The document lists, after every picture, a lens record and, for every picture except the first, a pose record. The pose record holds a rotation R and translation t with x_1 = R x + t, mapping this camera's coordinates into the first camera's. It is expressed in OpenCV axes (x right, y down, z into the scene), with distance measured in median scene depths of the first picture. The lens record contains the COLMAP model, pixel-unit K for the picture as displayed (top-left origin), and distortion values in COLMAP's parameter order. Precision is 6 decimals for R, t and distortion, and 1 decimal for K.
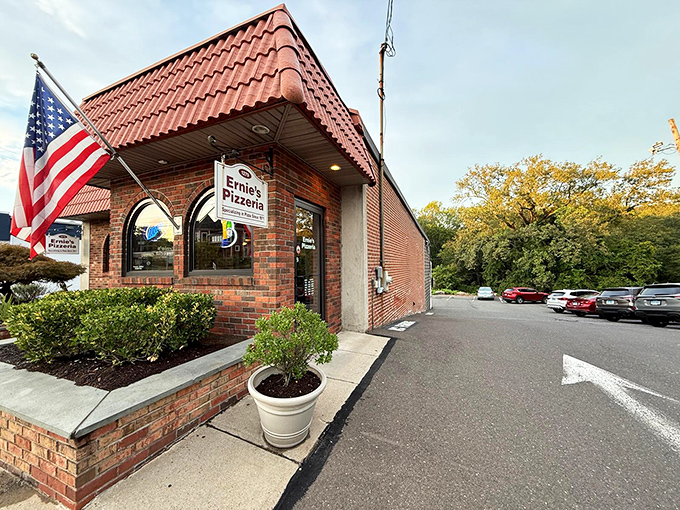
lens RADIAL K [[269.6, 0, 337.7], [0, 269.6, 257.5], [0, 0, 1]] dist [-0.011777, -0.001070]
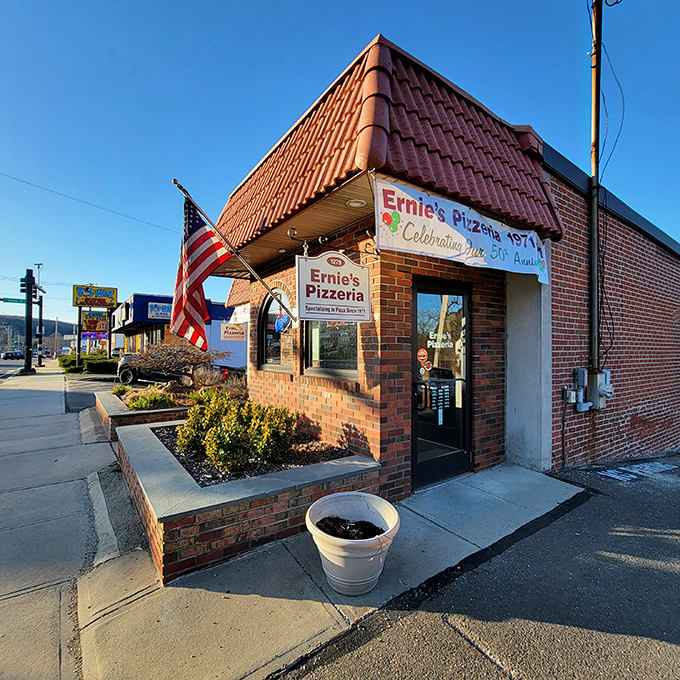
lens RADIAL K [[369.1, 0, 340.3], [0, 369.1, 341.9], [0, 0, 1]] dist [-0.012015, -0.001081]
pose [[0.847806, 0.003652, -0.530294, 0.282912], [0.001175, 0.999961, 0.008763, -0.069418], [0.530305, -0.008053, 0.847768, 0.021795]]
